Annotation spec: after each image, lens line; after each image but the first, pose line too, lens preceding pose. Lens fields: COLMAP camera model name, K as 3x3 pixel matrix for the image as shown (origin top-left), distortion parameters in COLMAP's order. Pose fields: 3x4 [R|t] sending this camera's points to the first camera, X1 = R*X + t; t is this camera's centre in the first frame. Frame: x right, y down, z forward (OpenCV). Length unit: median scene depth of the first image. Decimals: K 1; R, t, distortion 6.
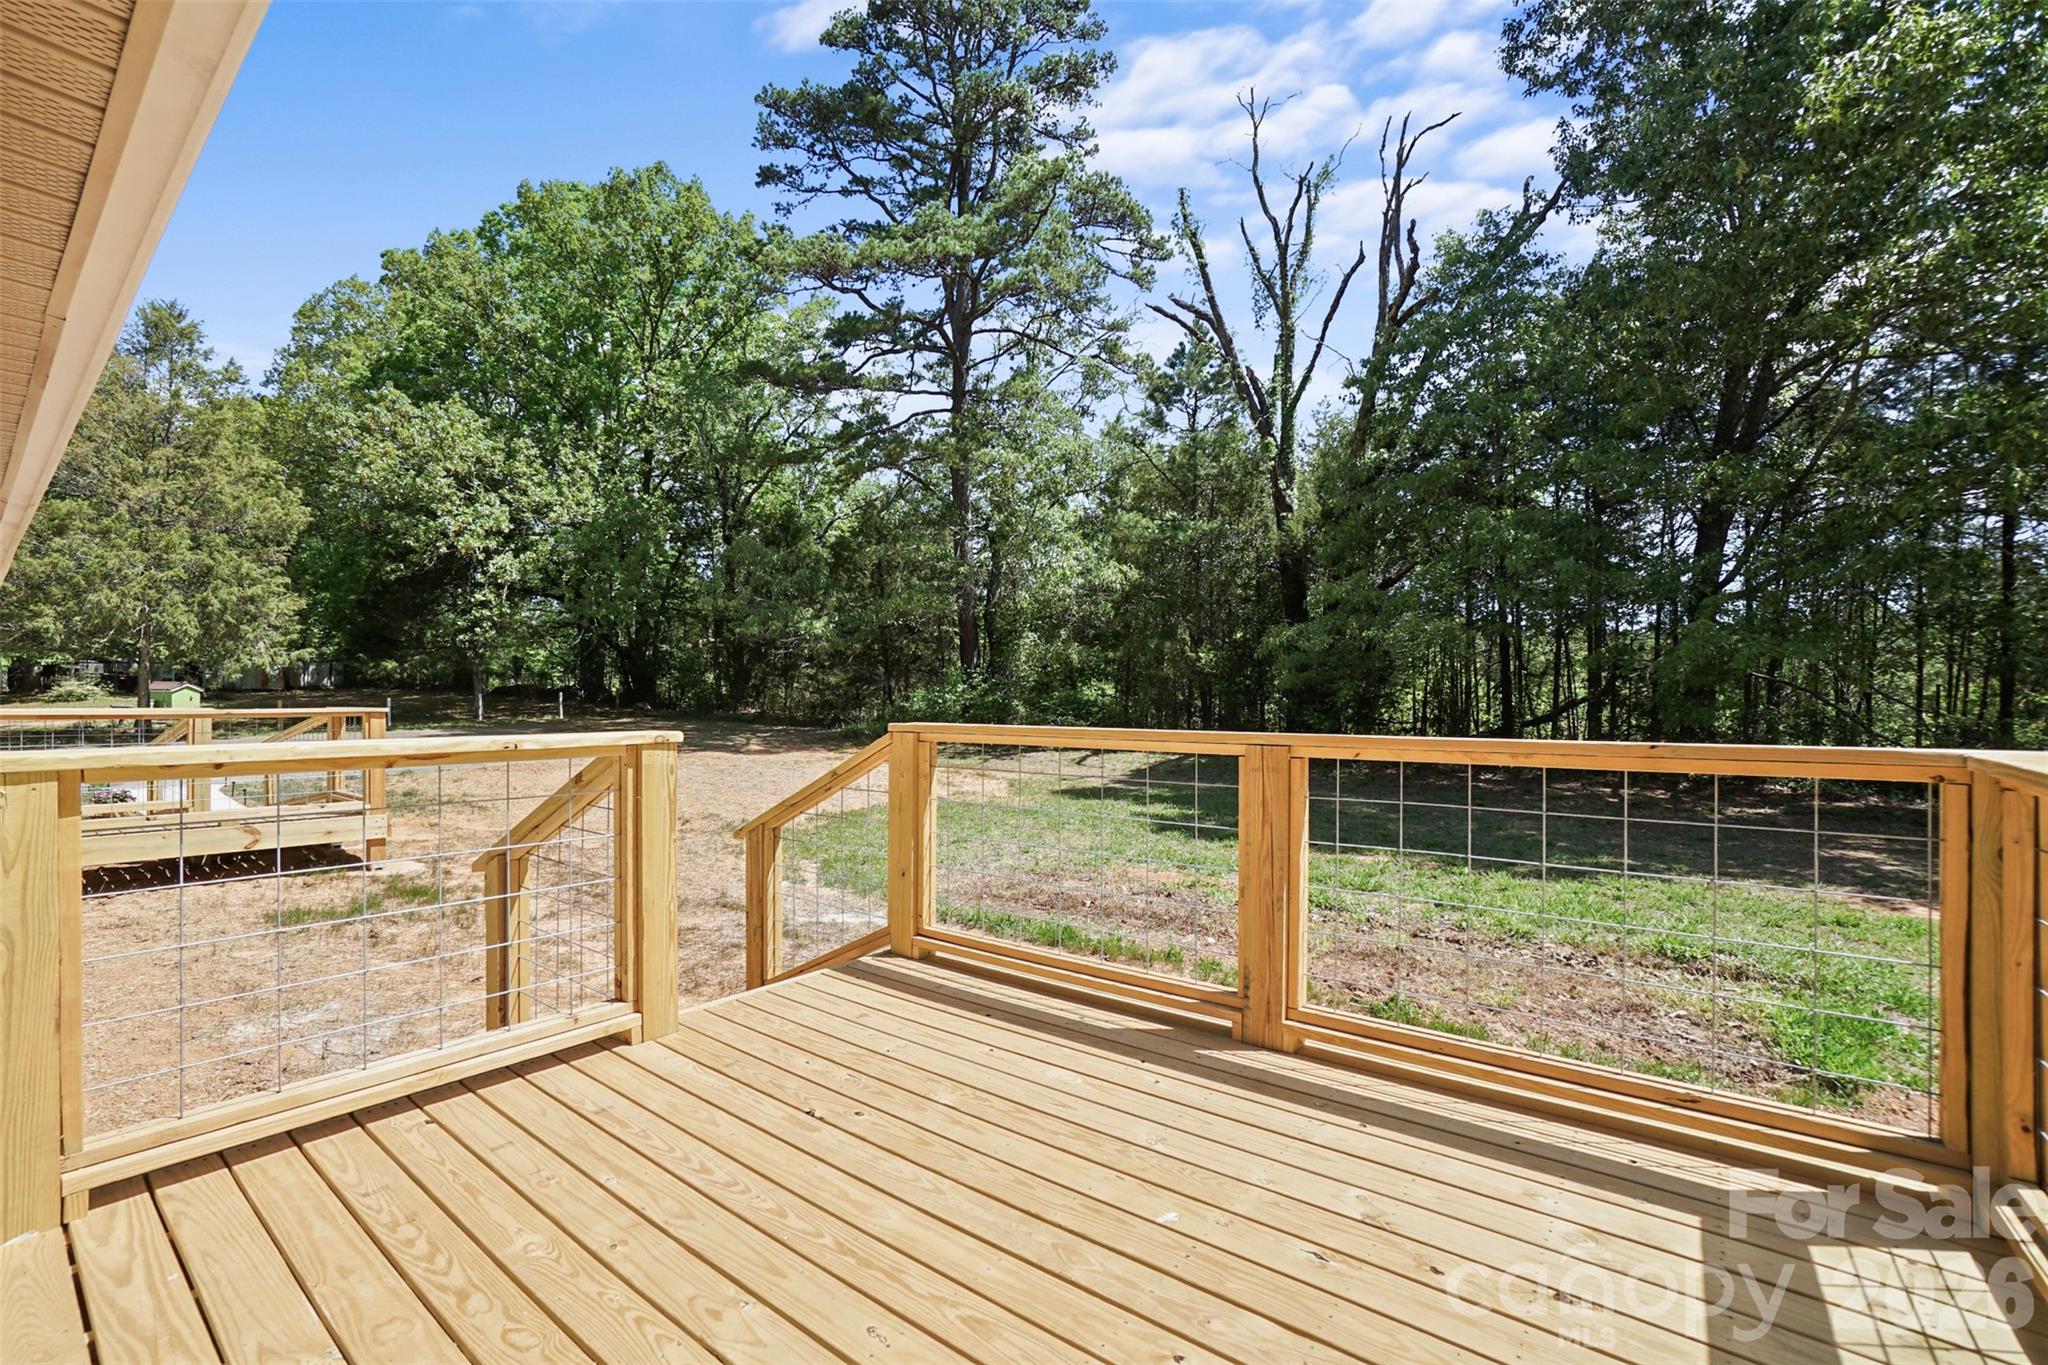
lens RADIAL K [[870.9, 0, 1024.0], [0, 870.9, 682.5], [0, 0, 1]] dist [-0.017656, 0.000118]
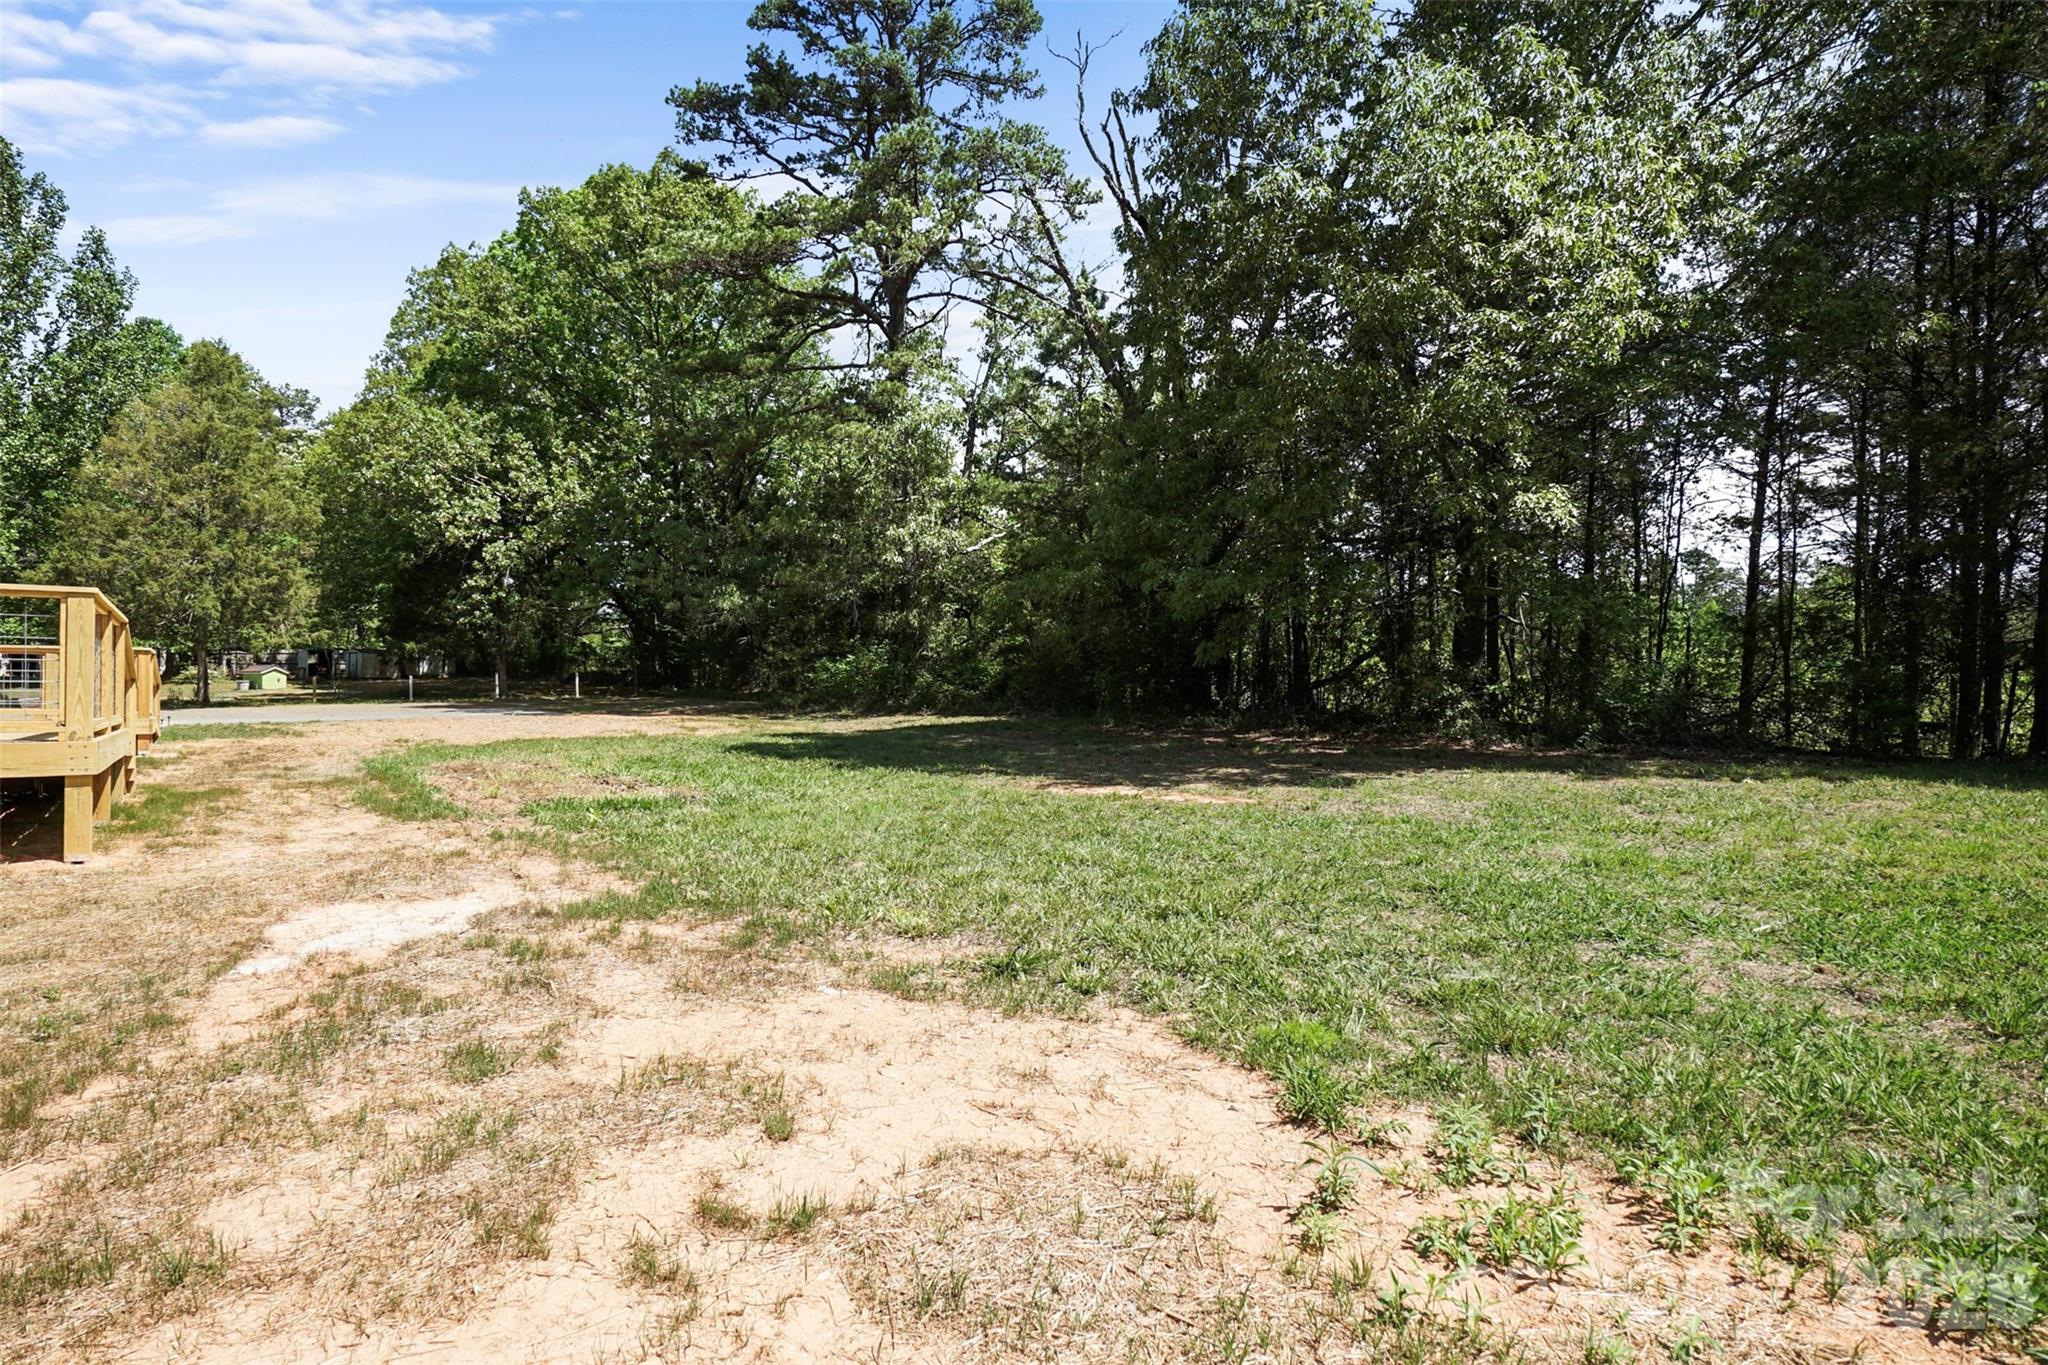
lens RADIAL K [[1048.7, 0, 1024.0], [0, 1048.7, 682.5], [0, 0, 1]] dist [-0.014079, 0.000198]
pose [[0.973140, -0.005567, -0.230148, 0.342783], [0.005433, 0.999984, -0.001219, 0.032065], [0.230151, -0.000064, 0.973155, -0.115908]]
